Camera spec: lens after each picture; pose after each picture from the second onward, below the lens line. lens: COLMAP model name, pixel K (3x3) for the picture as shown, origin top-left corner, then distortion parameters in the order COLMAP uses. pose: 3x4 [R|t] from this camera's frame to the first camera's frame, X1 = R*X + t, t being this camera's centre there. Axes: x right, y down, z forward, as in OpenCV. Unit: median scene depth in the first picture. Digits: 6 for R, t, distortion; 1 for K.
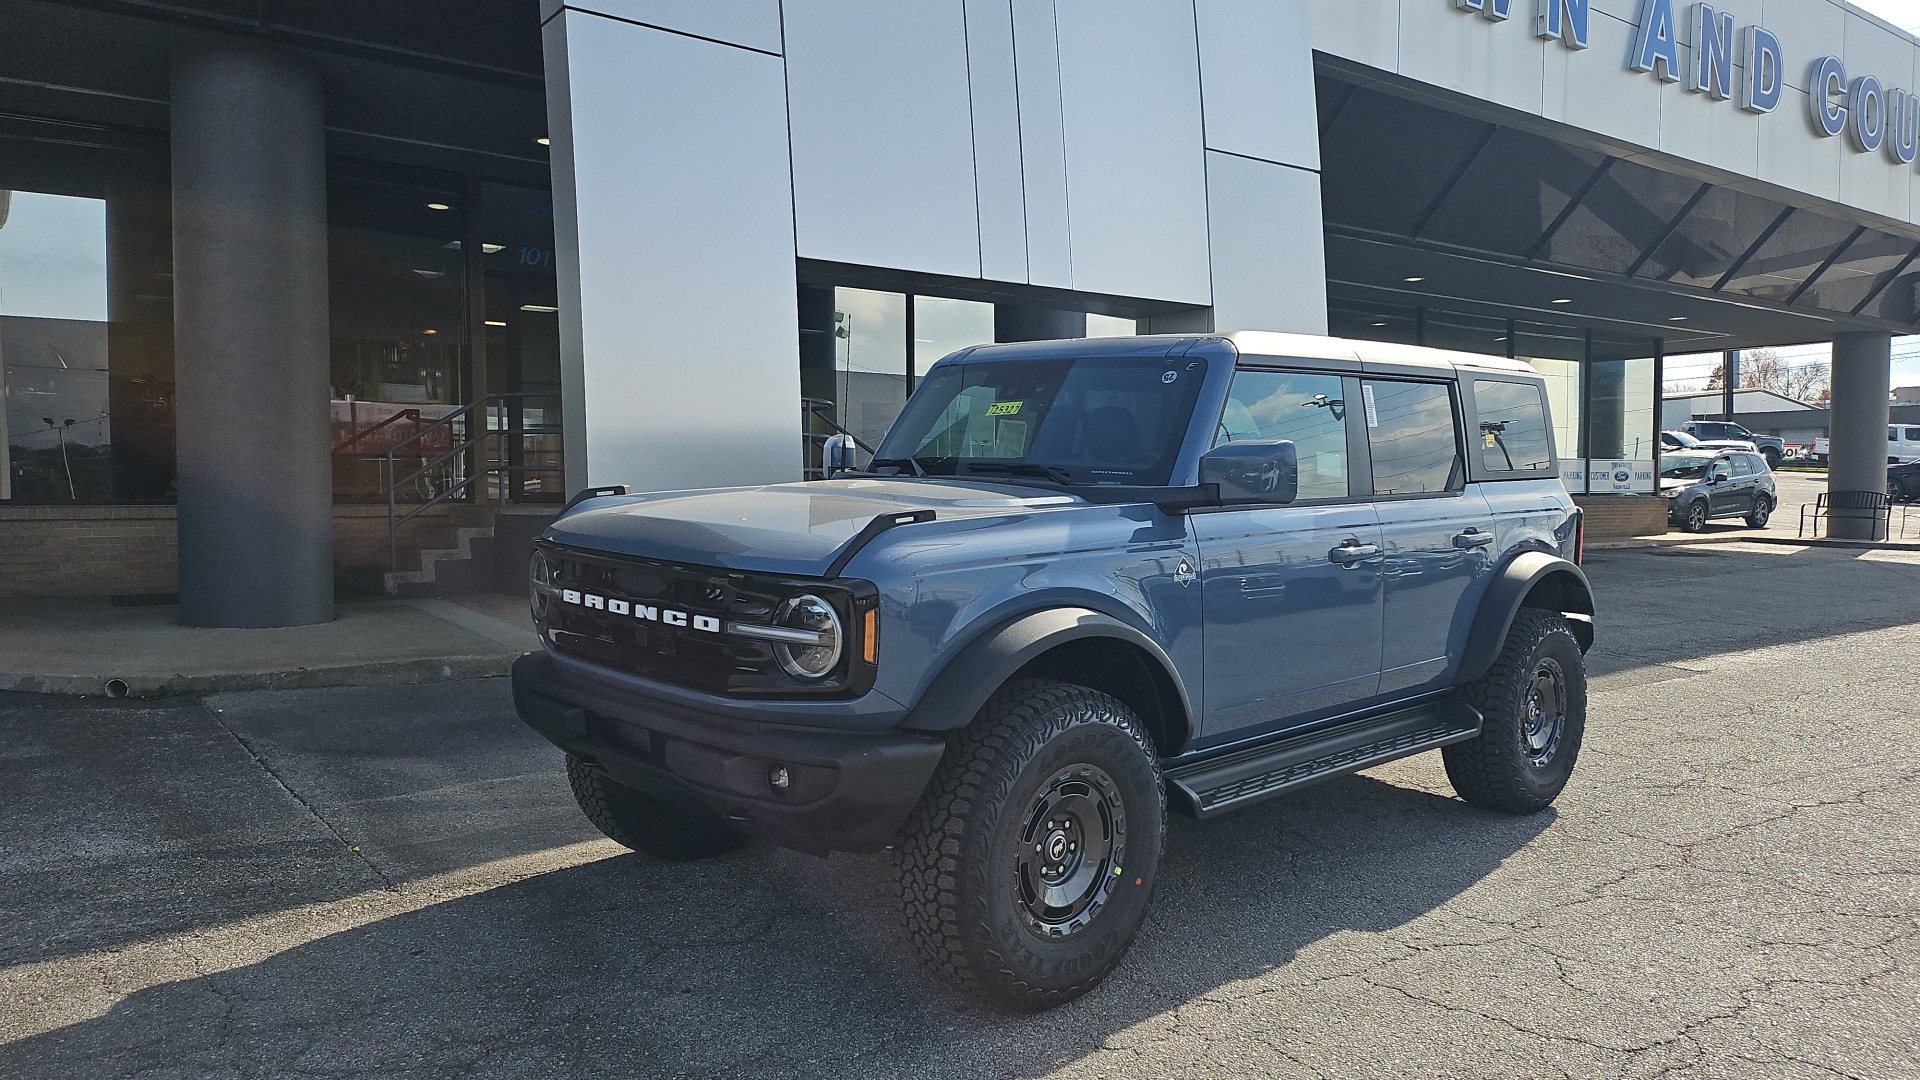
lens RADIAL K [[1389.9, 0, 965.8], [0, 1389.9, 546.9], [0, 0, 1]] dist [0.023069, -0.001424]
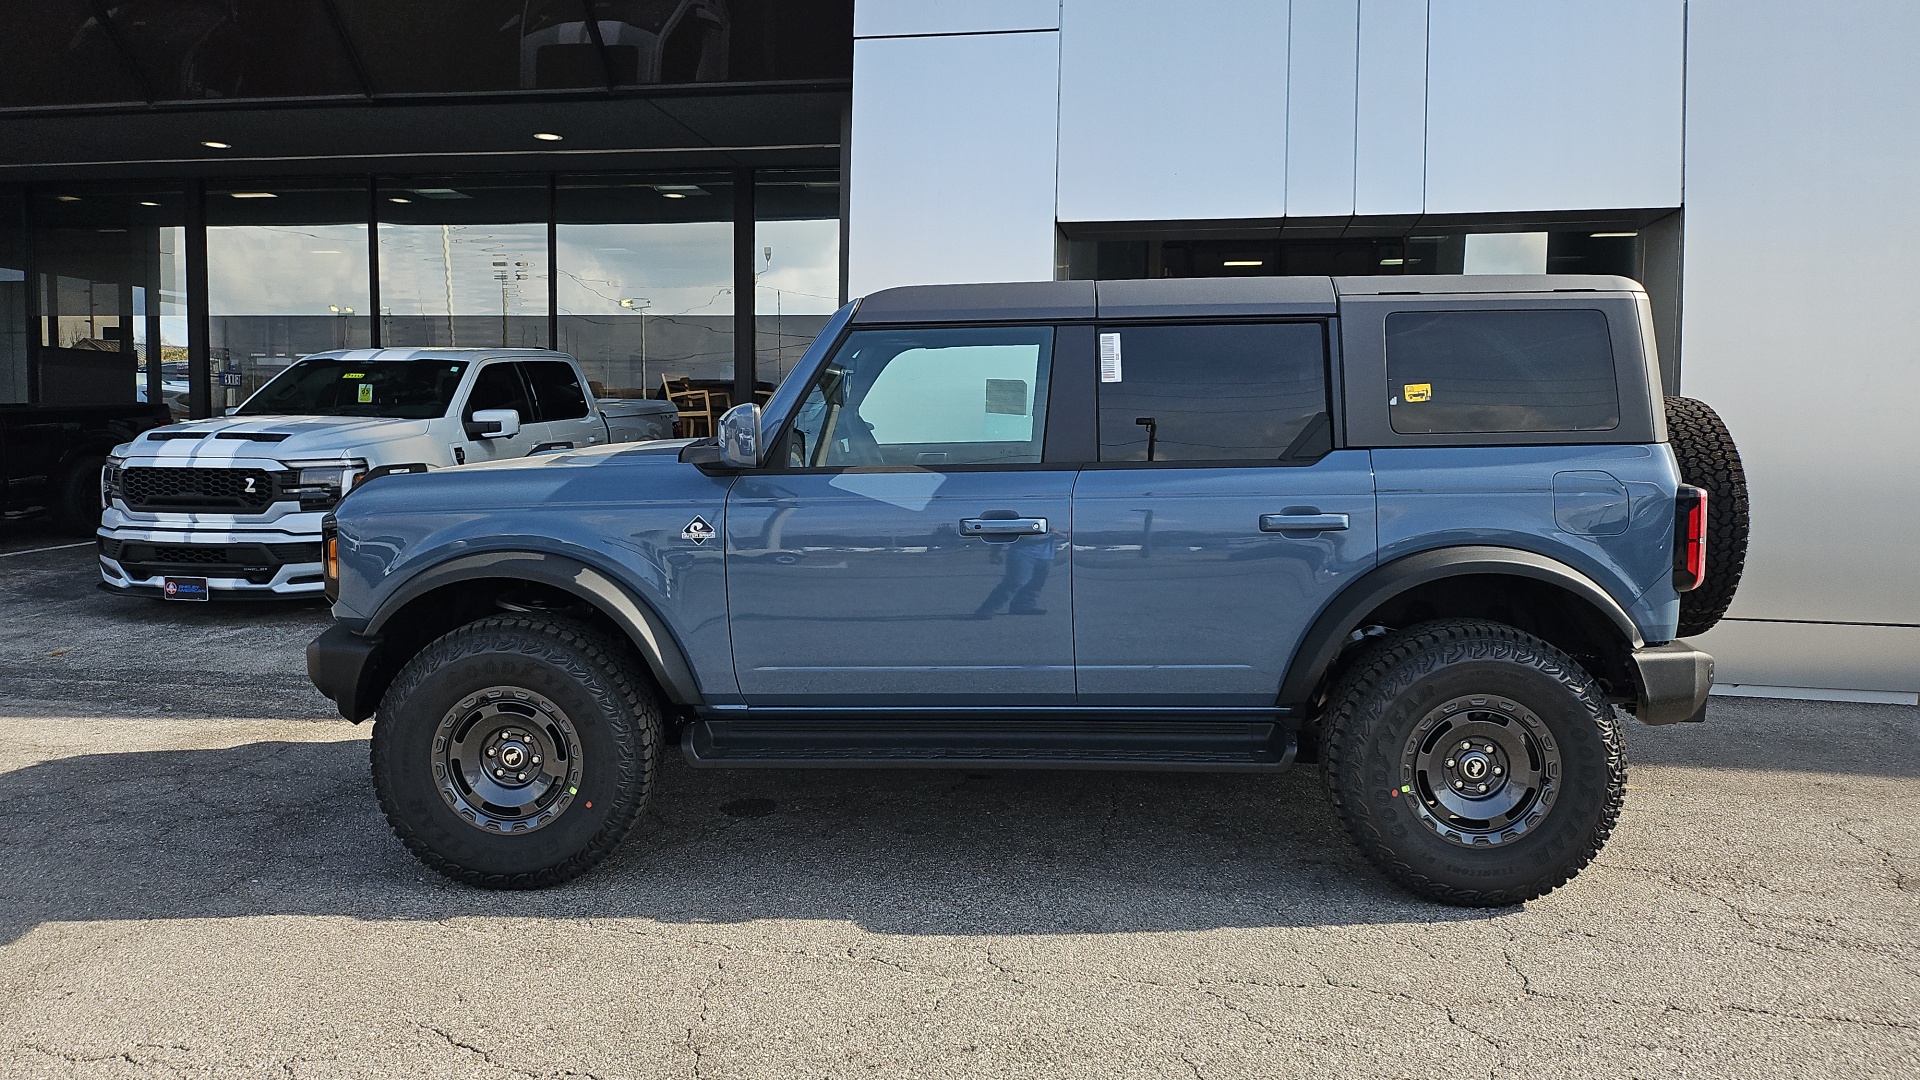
lens RADIAL K [[1389.9, 0, 968.6], [0, 1389.9, 532.7], [0, 0, 1]] dist [0.023069, -0.001424]
pose [[0.683564, 0.057060, -0.727657, 1.050086], [-0.042409, 0.998360, 0.038449, -0.028490], [0.728658, 0.004577, 0.684863, 0.432185]]
